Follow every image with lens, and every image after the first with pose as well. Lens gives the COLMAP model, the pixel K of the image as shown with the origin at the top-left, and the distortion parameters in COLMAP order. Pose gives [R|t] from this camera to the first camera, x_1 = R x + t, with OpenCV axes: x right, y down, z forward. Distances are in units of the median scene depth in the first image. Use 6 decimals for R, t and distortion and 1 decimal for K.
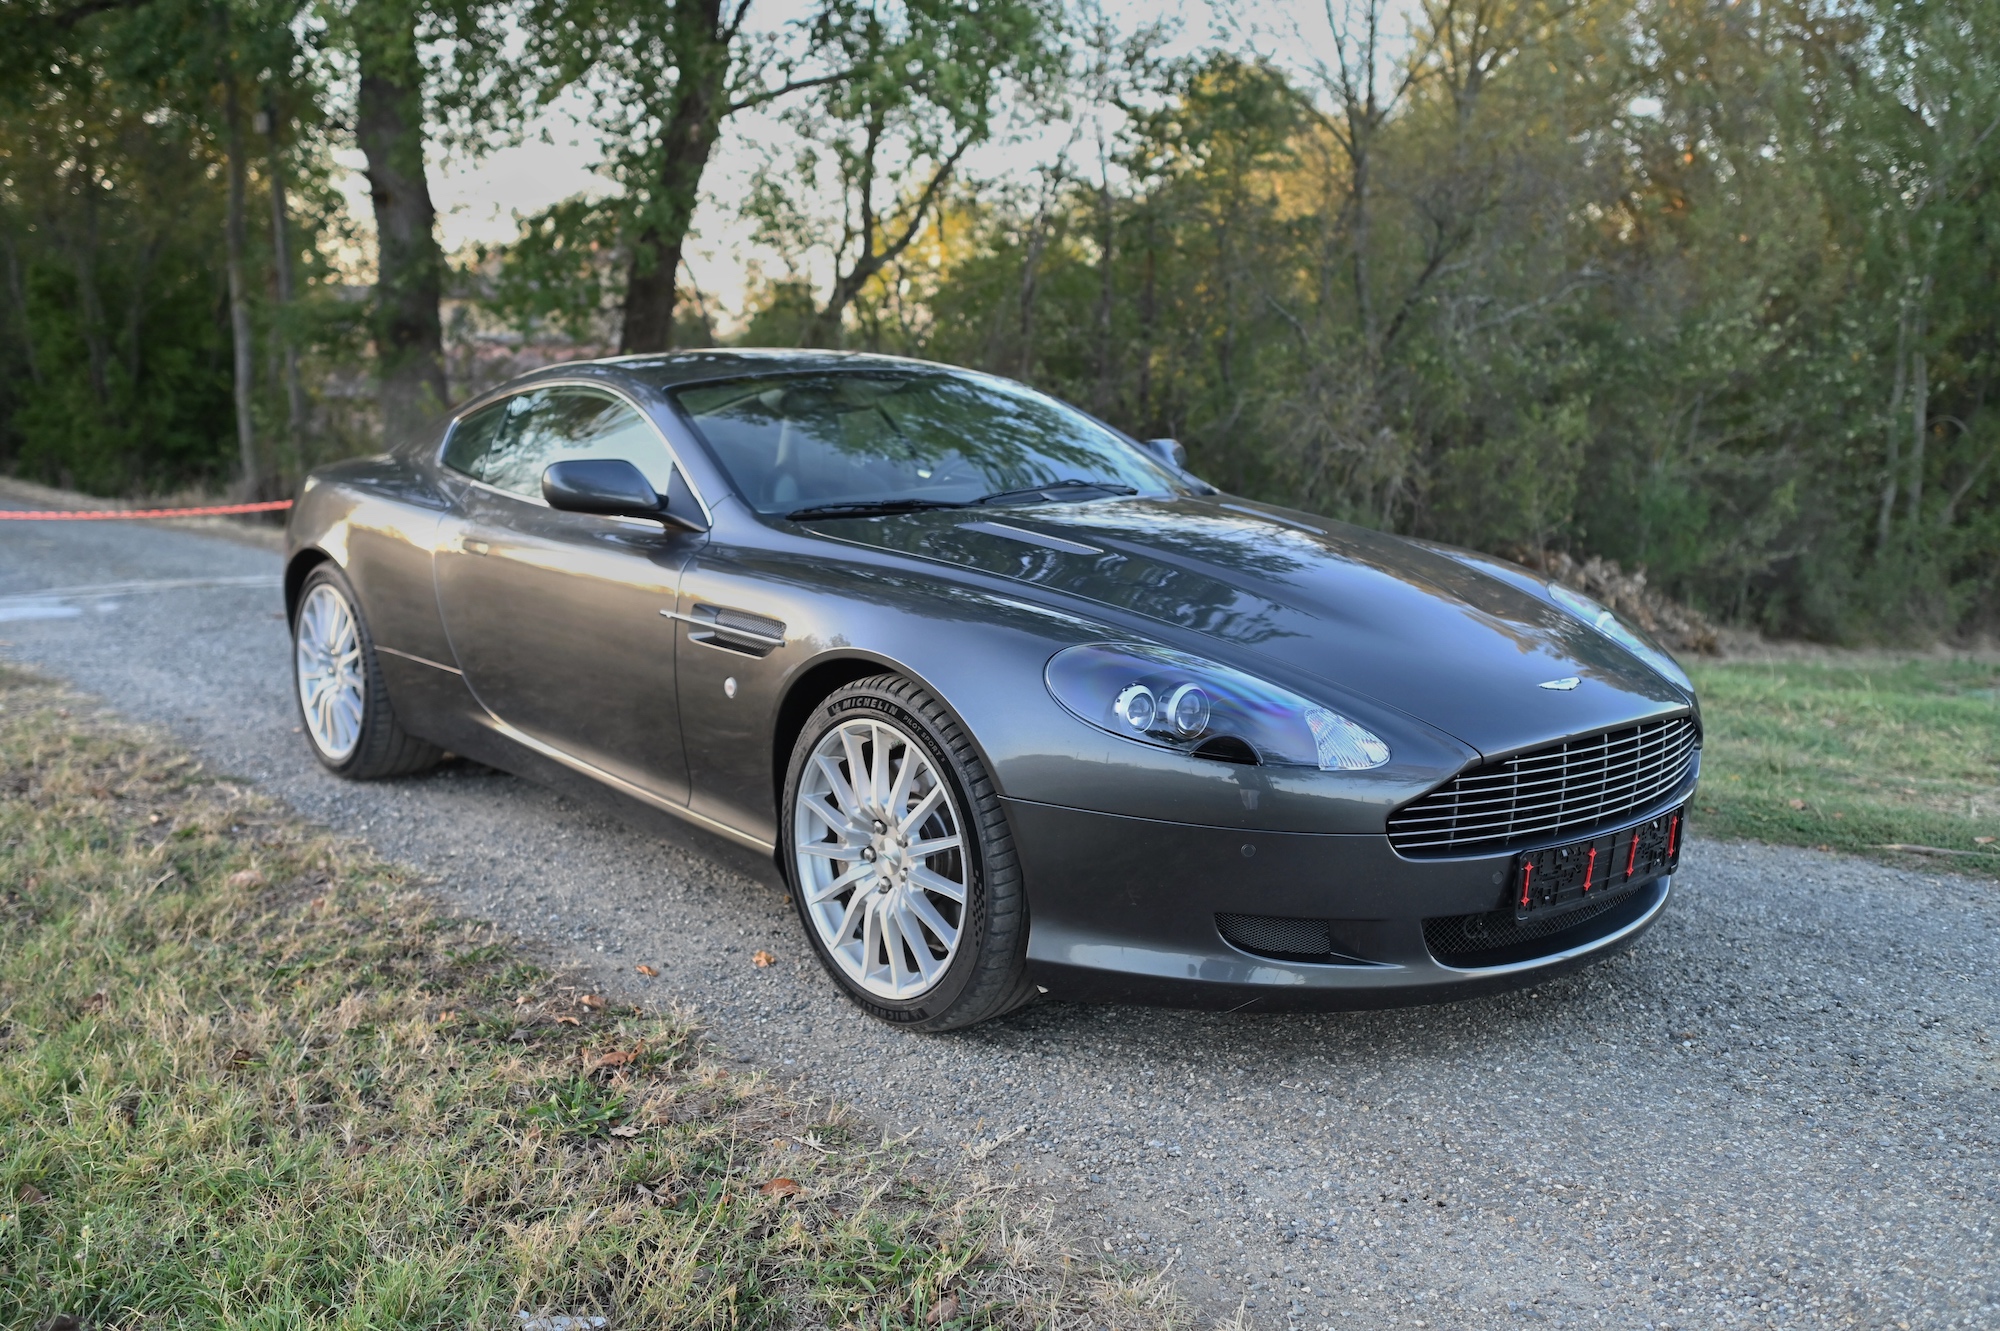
lens RADIAL K [[1793.6, 0, 983.7], [0, 1793.6, 653.8], [0, 0, 1]] dist [0.053661, -0.004195]
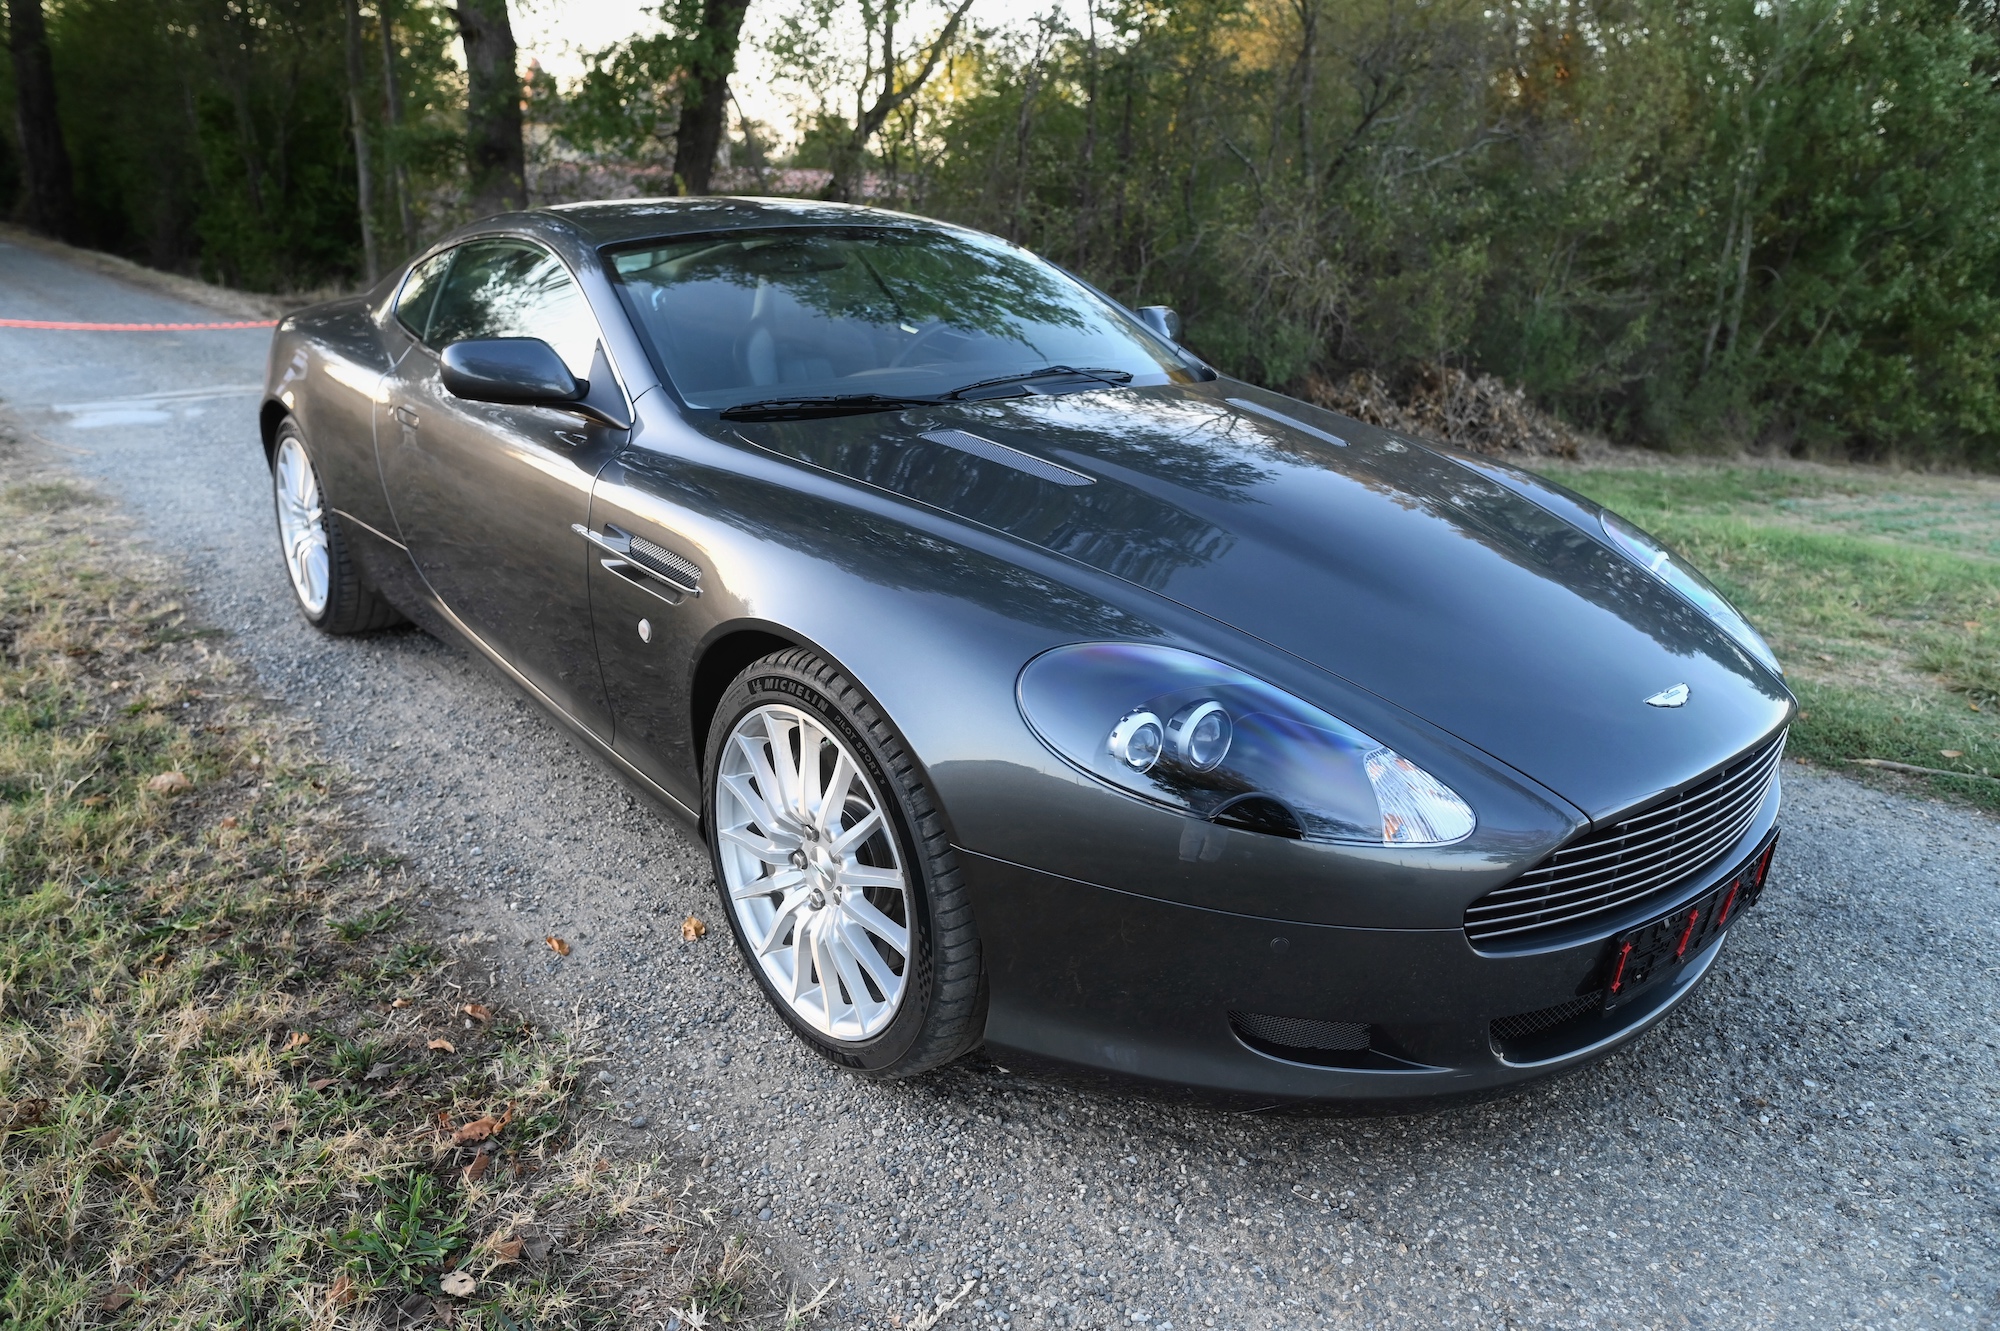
lens RADIAL K [[1388.1, 0, 999.9], [0, 1388.1, 660.0], [0, 0, 1]] dist [-0.044279, 0.003246]
pose [[0.999611, 0.022668, 0.016255, 0.010349], [-0.025104, 0.985119, 0.170029, -0.058327], [-0.012159, -0.170371, 0.985305, 0.255827]]
